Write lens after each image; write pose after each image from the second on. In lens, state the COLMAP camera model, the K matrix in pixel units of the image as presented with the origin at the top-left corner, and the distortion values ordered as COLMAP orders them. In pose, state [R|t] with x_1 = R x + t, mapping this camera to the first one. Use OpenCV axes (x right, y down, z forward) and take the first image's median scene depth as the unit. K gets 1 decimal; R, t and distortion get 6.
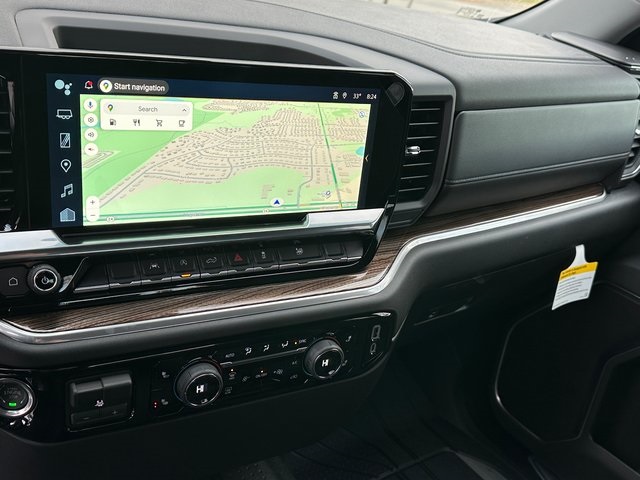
lens RADIAL K [[644.4, 0, 314.8], [0, 644.4, 247.6], [0, 0, 1]] dist [0.079968, 0.000000]
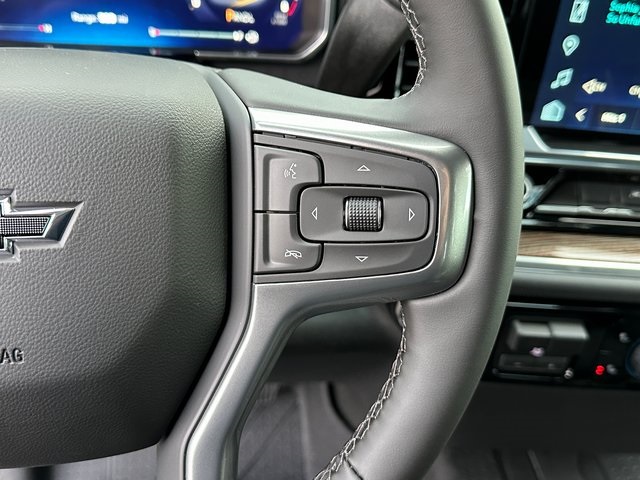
lens RADIAL K [[675.1, 0, 306.9], [0, 675.1, 232.7], [0, 0, 1]] dist [0.056378, 0.000000]
pose [[0.874618, 0.208454, -0.437710, -0.212268], [-0.161159, 0.976510, 0.143026, 0.019185], [0.457242, -0.054552, 0.887667, 0.117155]]
